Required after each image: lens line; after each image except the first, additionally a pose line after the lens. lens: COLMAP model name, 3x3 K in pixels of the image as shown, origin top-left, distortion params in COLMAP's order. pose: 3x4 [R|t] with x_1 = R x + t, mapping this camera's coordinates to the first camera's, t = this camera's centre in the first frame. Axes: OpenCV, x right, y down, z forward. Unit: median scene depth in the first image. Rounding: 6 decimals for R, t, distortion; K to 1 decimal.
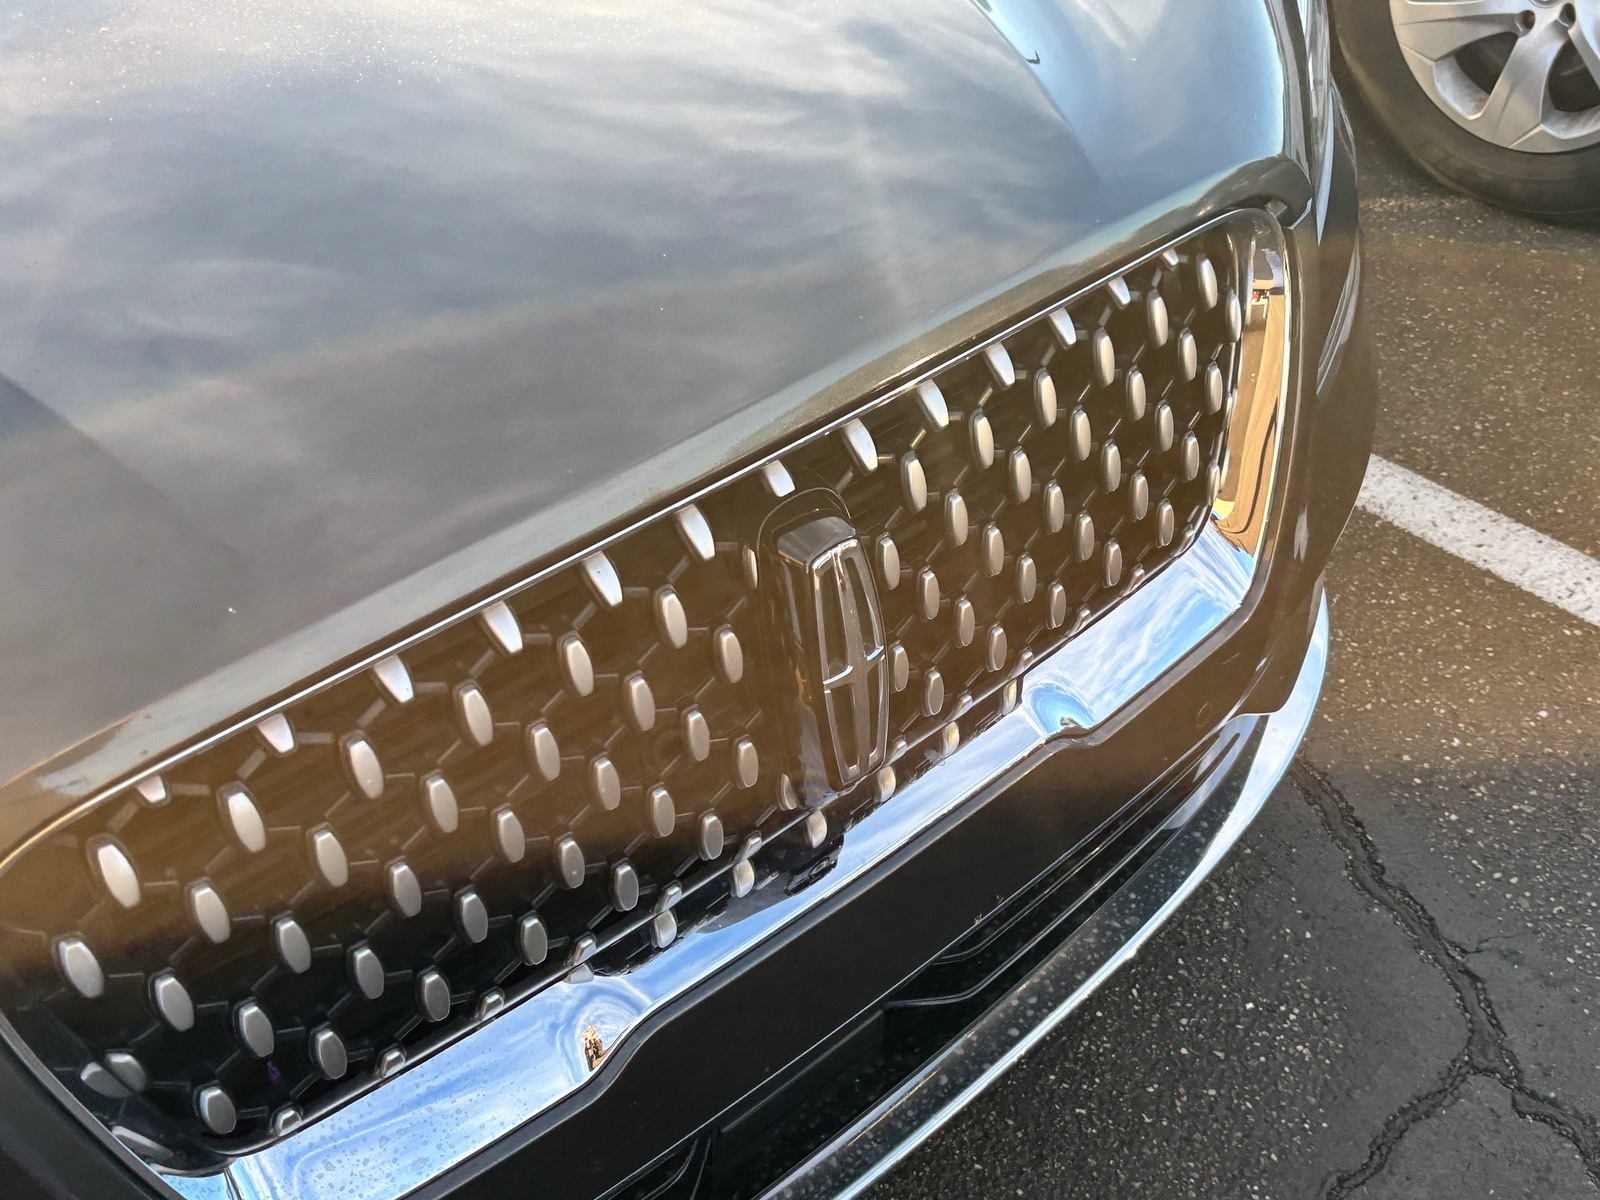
lens RADIAL K [[1876.7, 0, 802.8], [0, 1876.7, 601.1], [0, 0, 1]] dist [-0.003377, 0.000000]
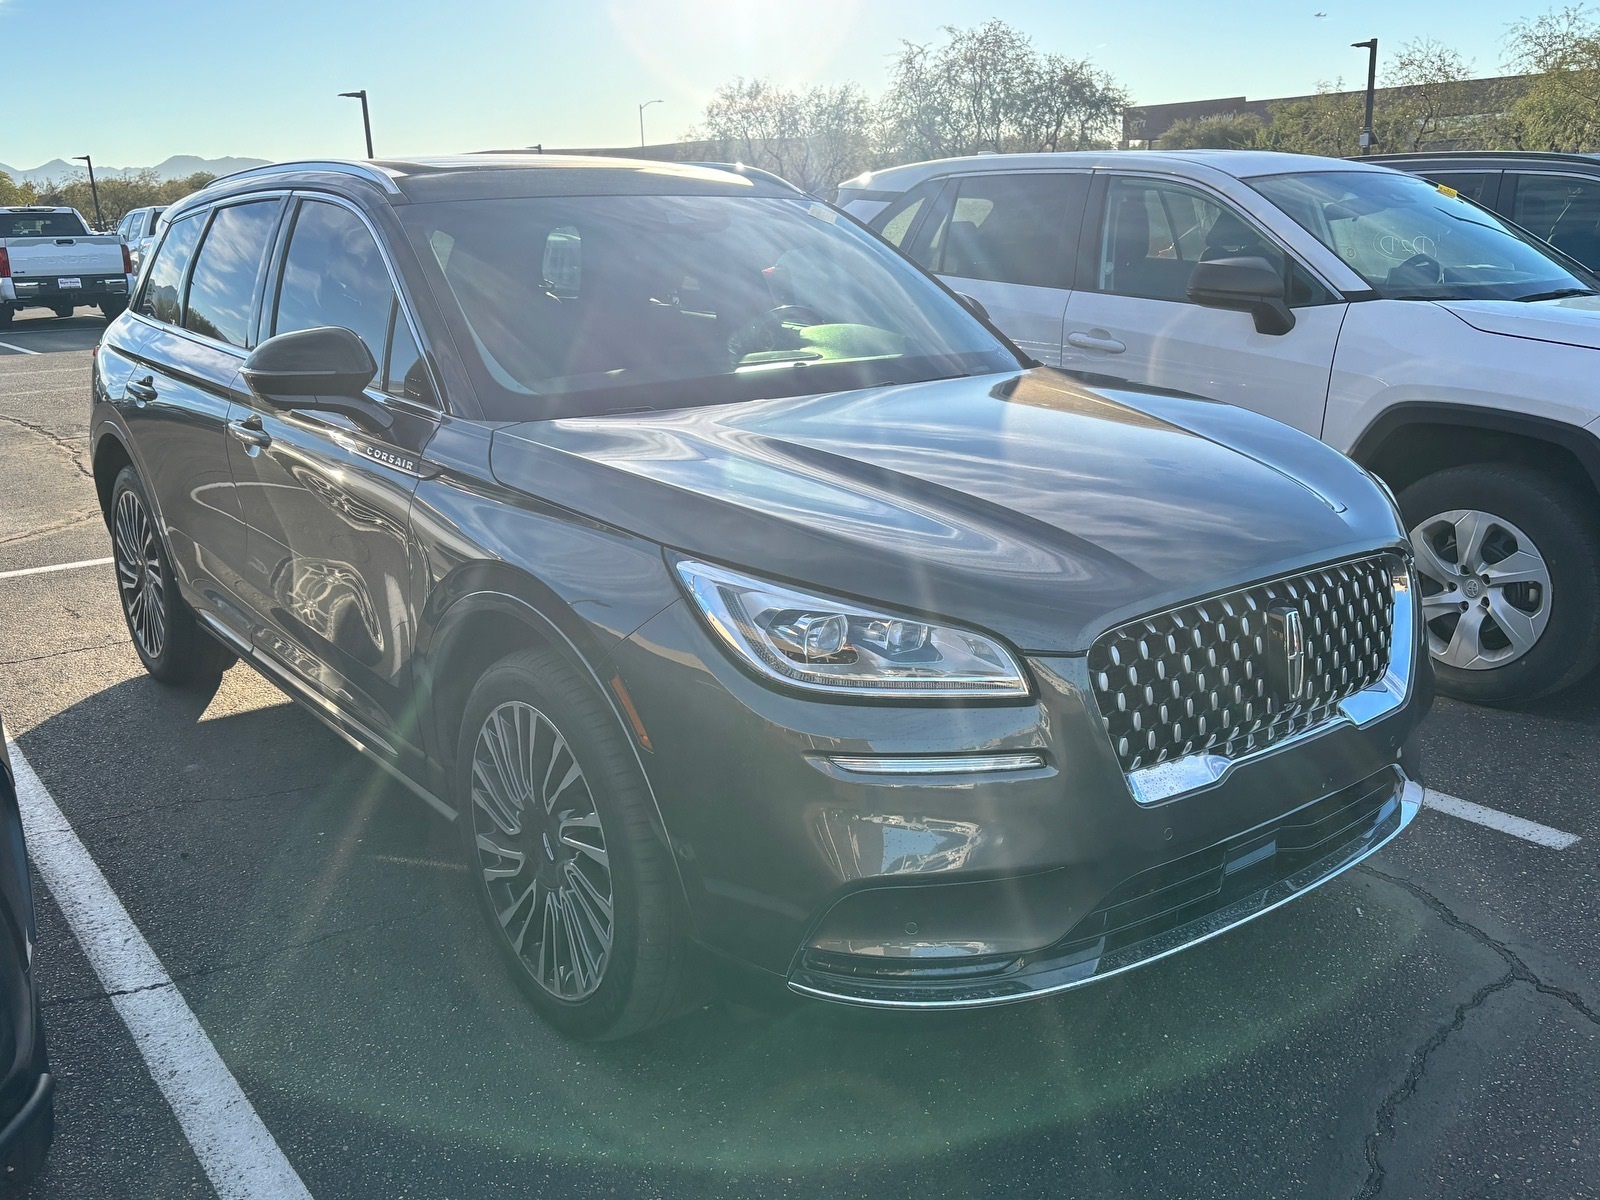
lens RADIAL K [[1427.3, 0, 797.5], [0, 1427.3, 601.0], [0, 0, 1]] dist [0.013041, 0.010719]
pose [[0.997386, 0.032524, -0.064521, -0.315061], [-0.055472, 0.916862, -0.395331, 0.456198], [0.046299, 0.397876, 0.916270, -0.611817]]
